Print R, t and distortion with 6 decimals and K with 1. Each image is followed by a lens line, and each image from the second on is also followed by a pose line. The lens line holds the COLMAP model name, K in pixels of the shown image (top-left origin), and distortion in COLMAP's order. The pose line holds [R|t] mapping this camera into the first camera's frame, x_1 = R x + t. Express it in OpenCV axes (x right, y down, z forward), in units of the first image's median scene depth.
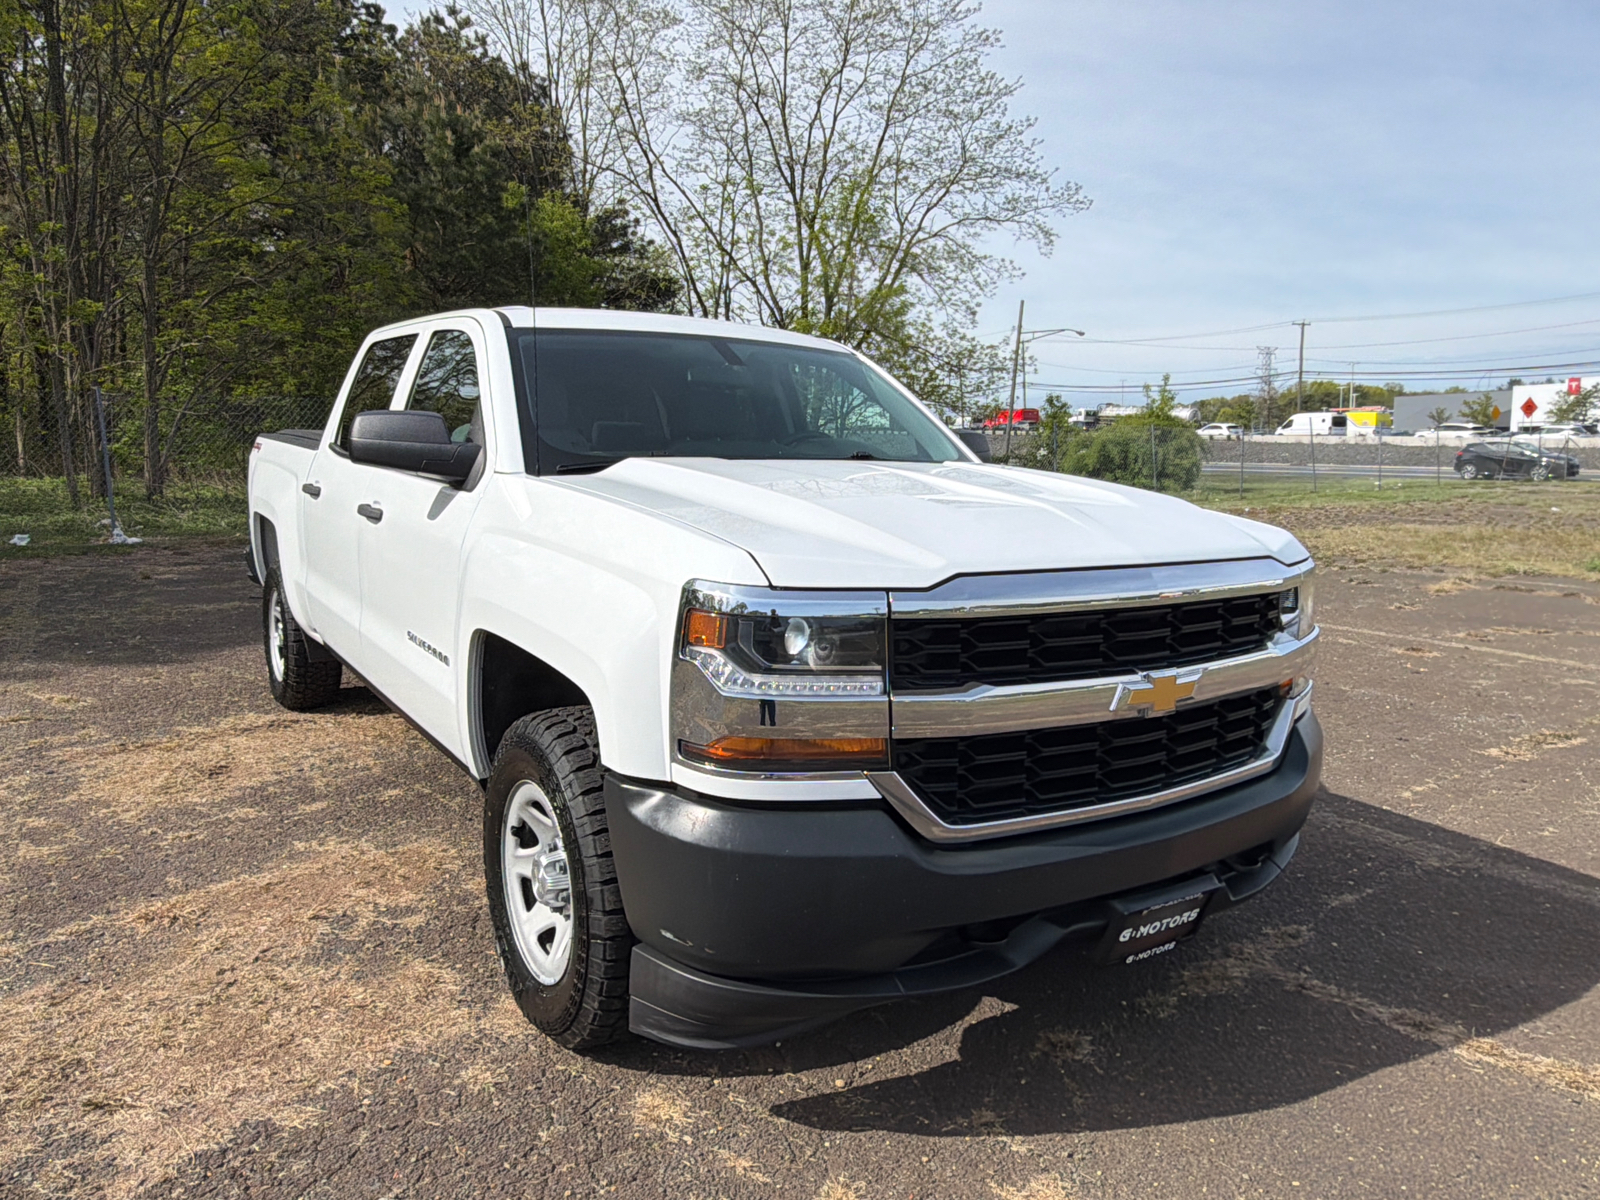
lens RADIAL K [[1127.7, 0, 798.6], [0, 1127.7, 601.8], [0, 0, 1]] dist [-0.003791, 0.006055]
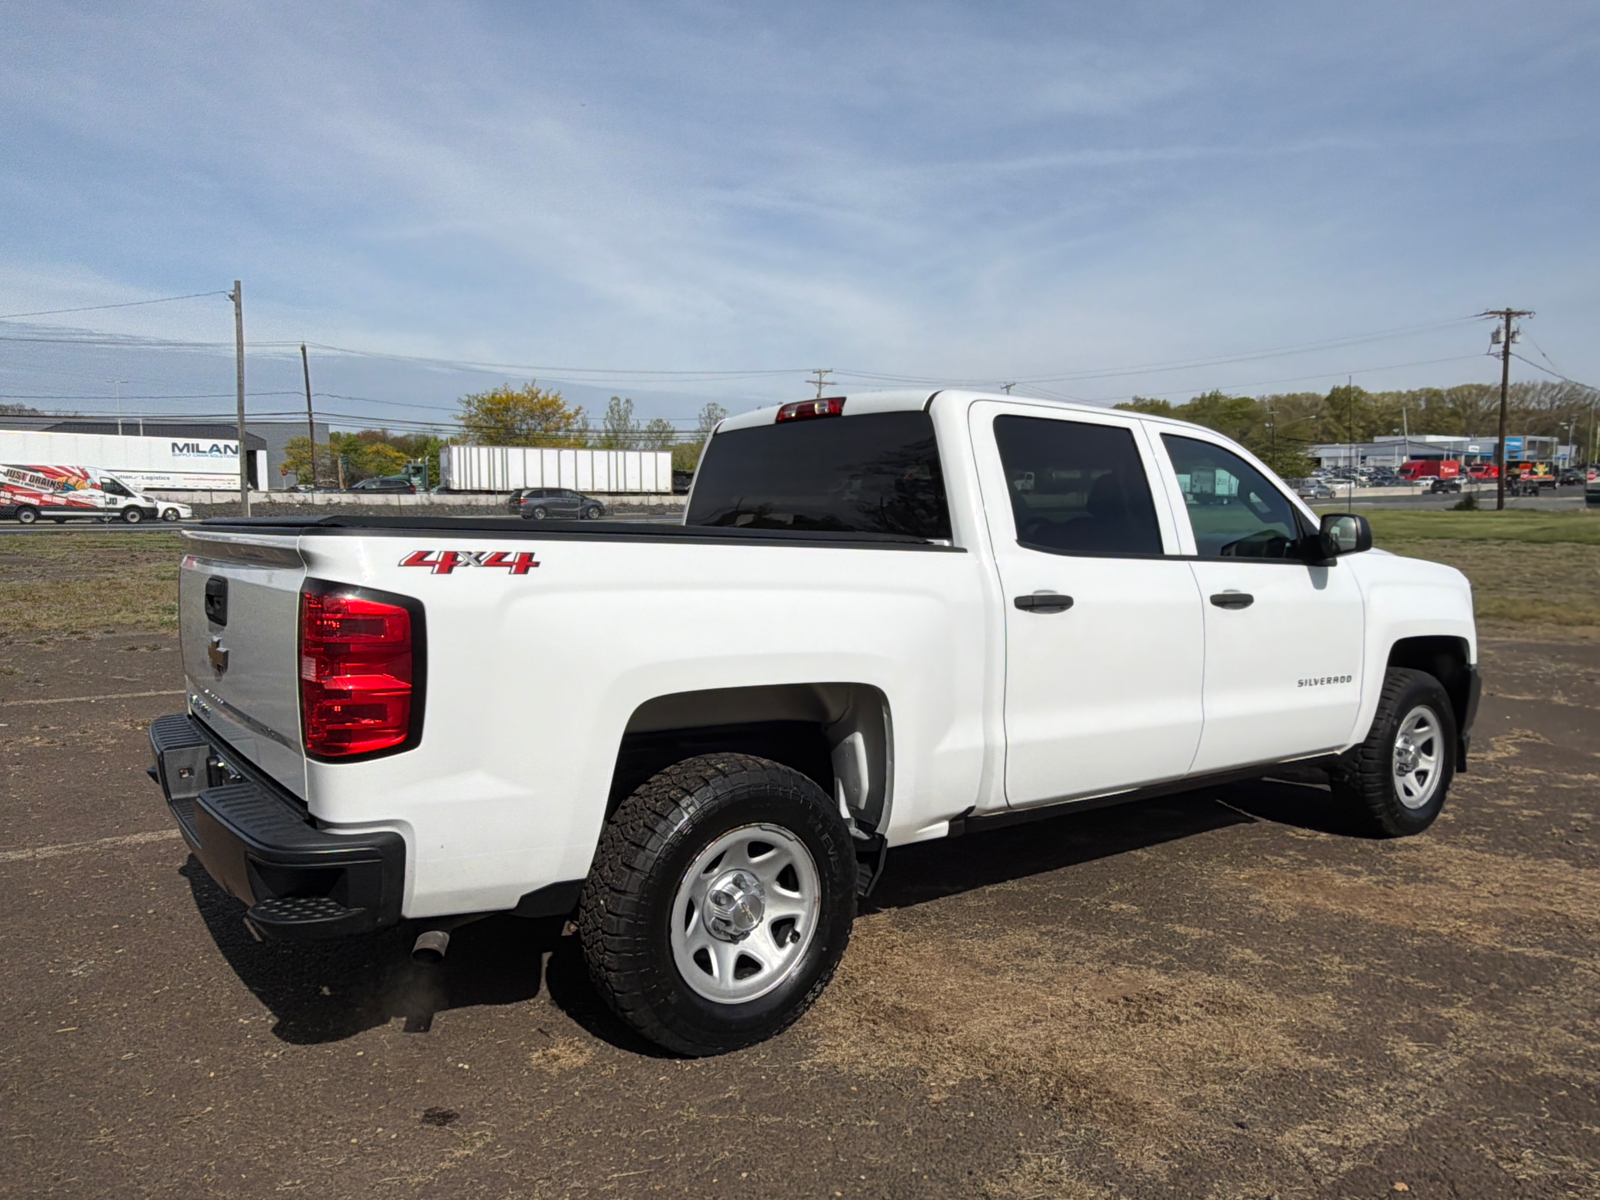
lens RADIAL K [[1132.6, 0, 800.0], [0, 1132.6, 600.0], [0, 0, 1]] dist [-0.005673, 0.004467]
pose [[-0.056683, -0.089872, 0.994339, -0.209873], [0.128728, 0.986969, 0.096545, -0.034683], [-0.990059, 0.133472, -0.044375, 0.211957]]
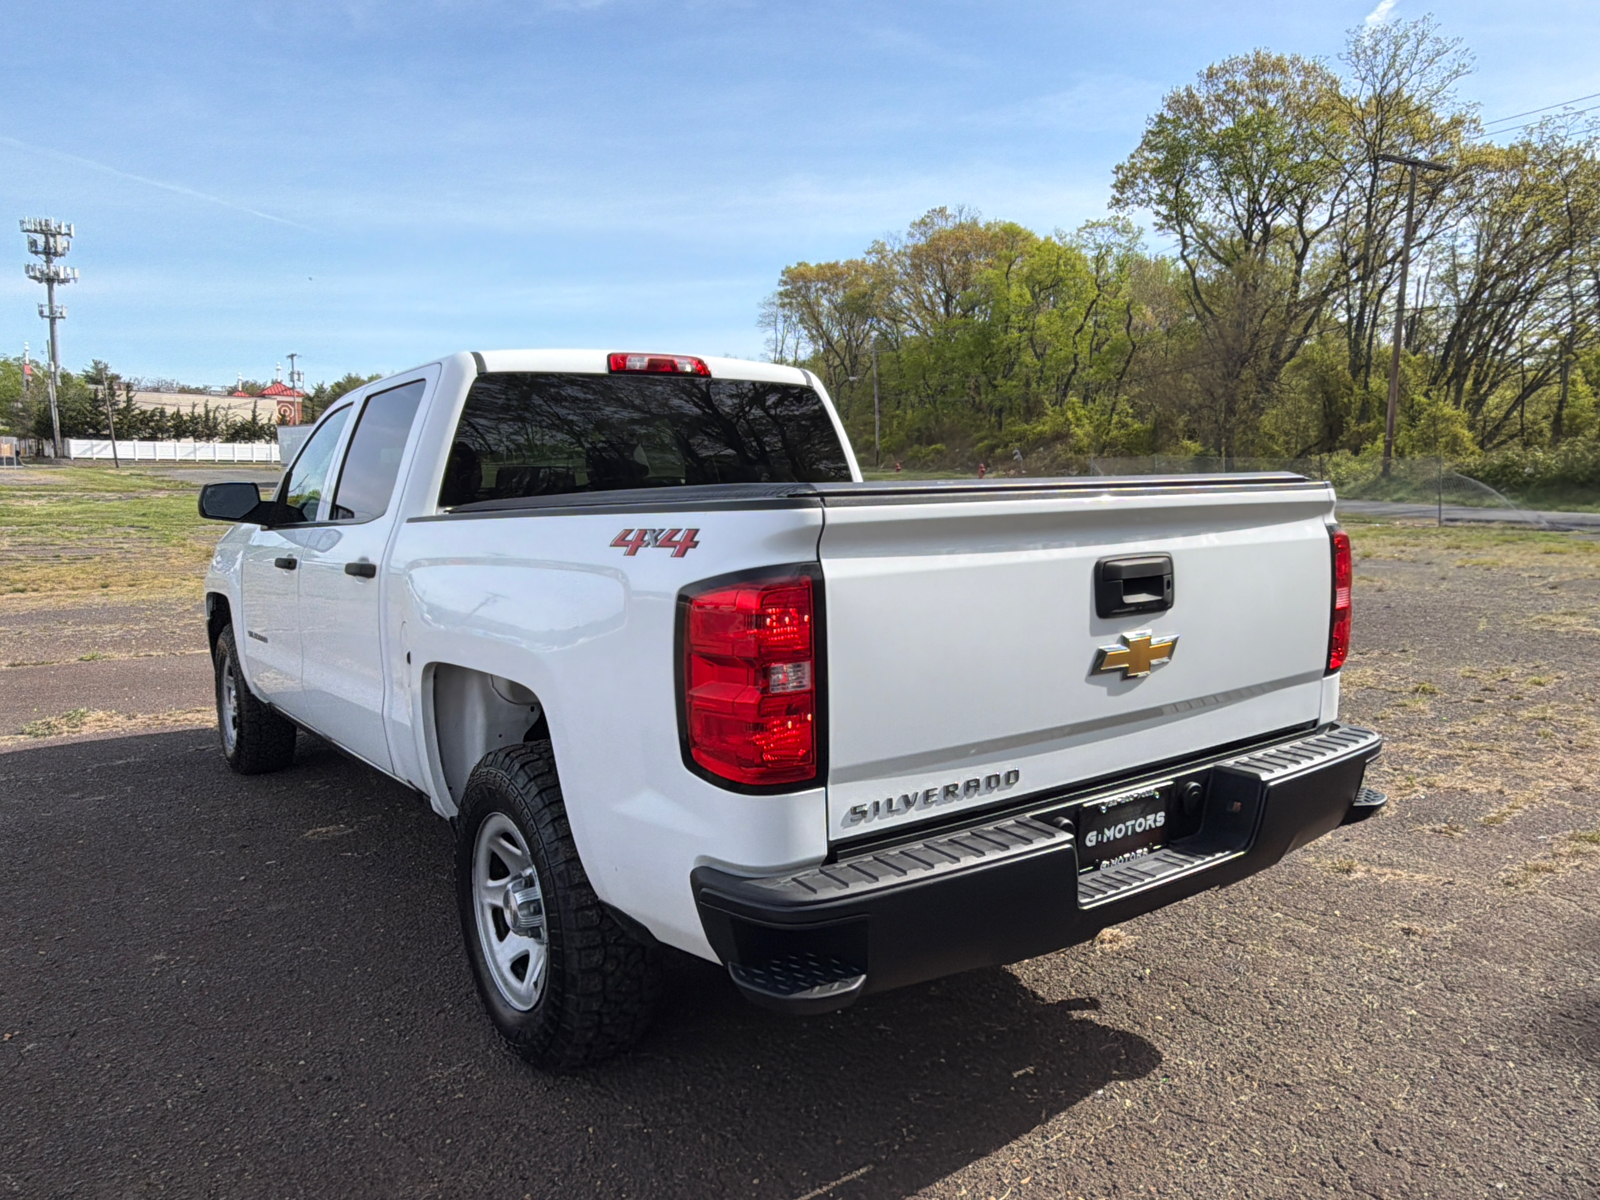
lens RADIAL K [[1127.7, 0, 798.6], [0, 1127.7, 601.8], [0, 0, 1]] dist [-0.003791, 0.006055]
pose [[-0.999211, 0.001085, -0.039713, -0.060809], [-0.008478, 0.970776, 0.239836, -0.051009], [0.038813, 0.239984, -0.970001, 0.351871]]
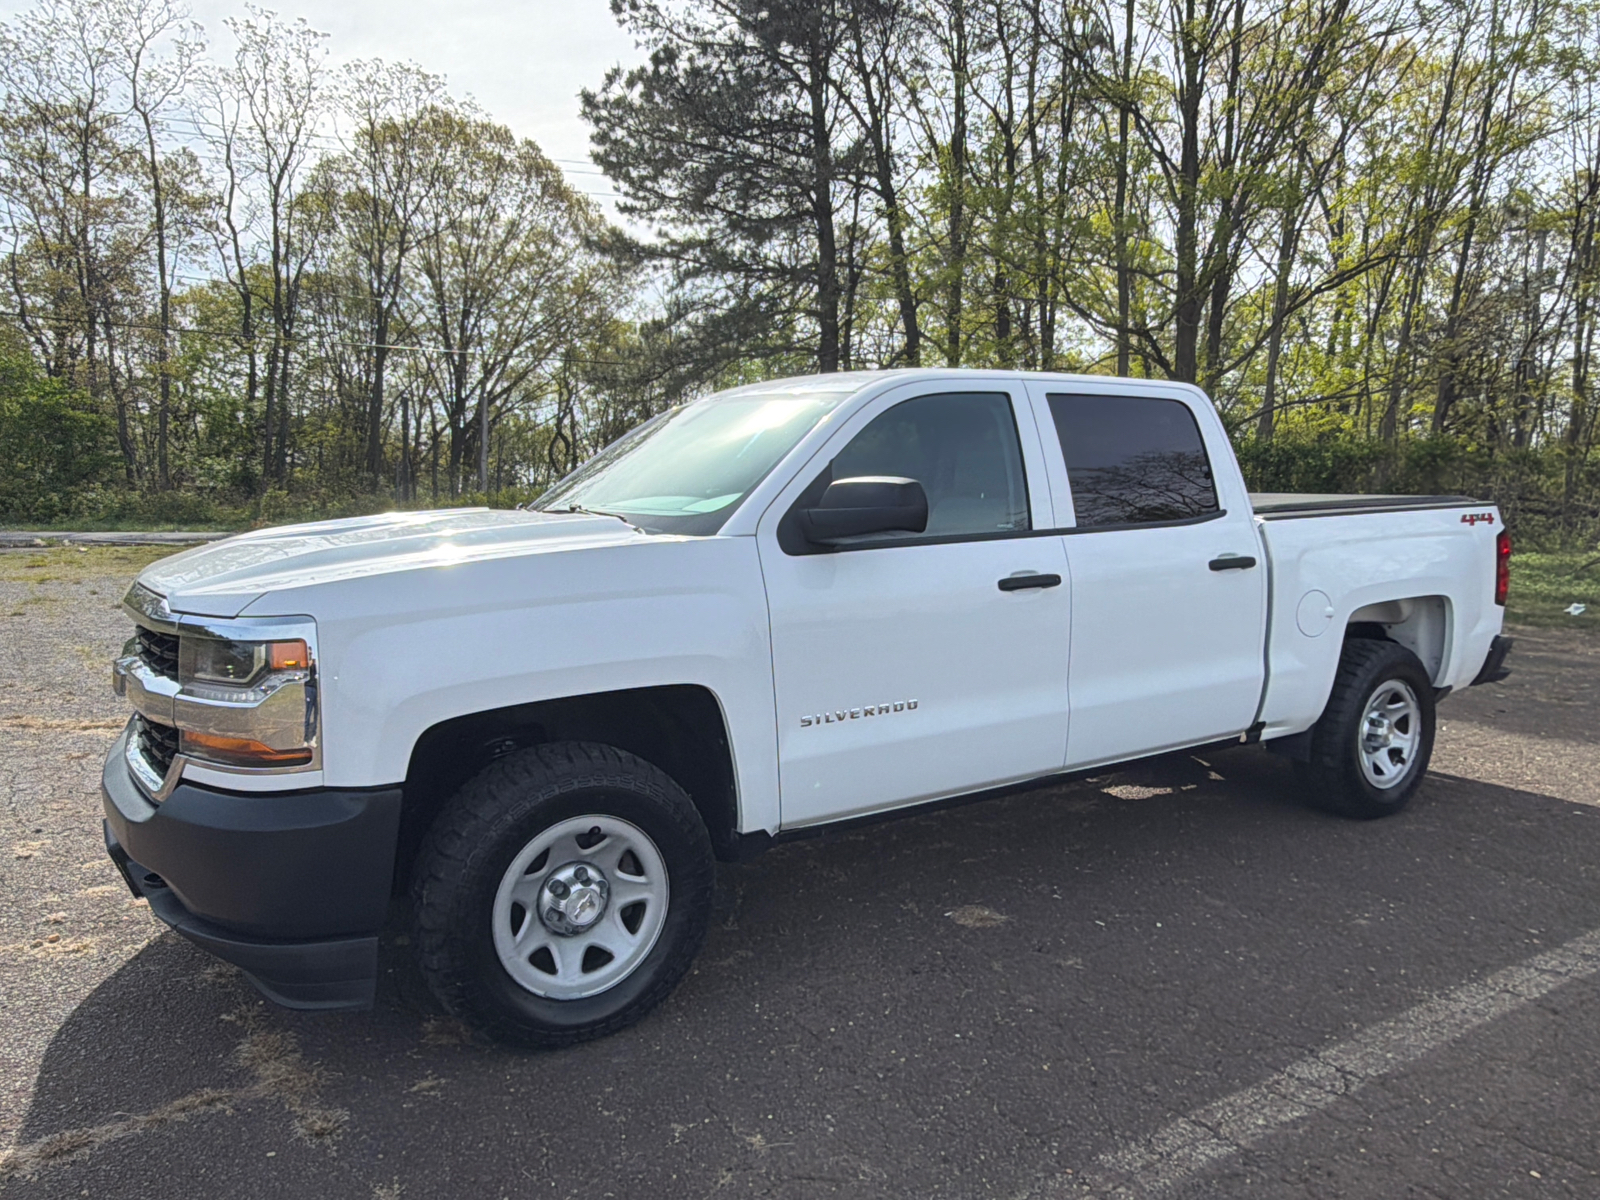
lens RADIAL K [[1130.6, 0, 796.7], [0, 1130.6, 598.9], [0, 0, 1]] dist [-0.000891, 0.003202]
pose [[-0.016070, 0.076681, -0.996926, 0.145657], [-0.144624, 0.986392, 0.078202, -0.020527], [0.989356, 0.145436, -0.004761, 0.158815]]
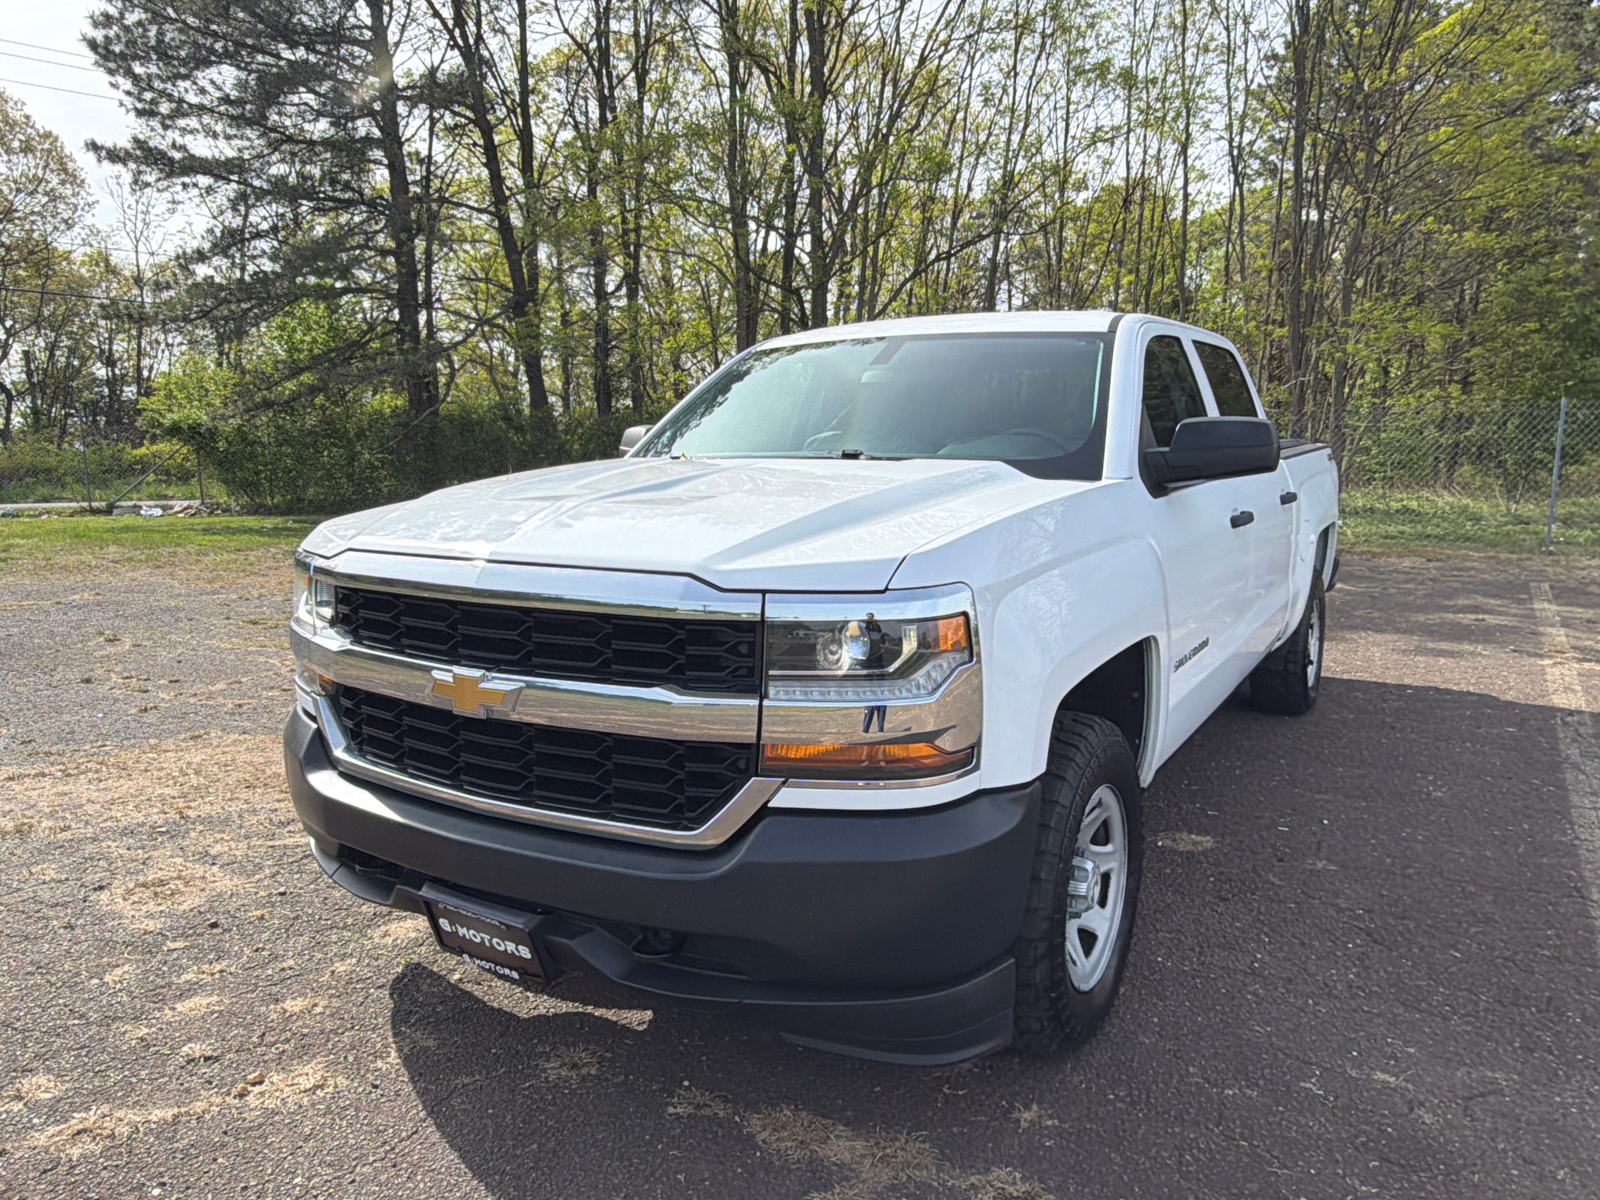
lens RADIAL K [[1124.5, 0, 800.0], [0, 1124.5, 600.0], [0, 0, 1]] dist [-0.004079, 0.003112]
pose [[0.418245, 0.101105, -0.902690, 0.115732], [-0.113115, 0.991848, 0.058681, -0.007704], [0.901264, 0.077565, 0.426272, 0.074409]]
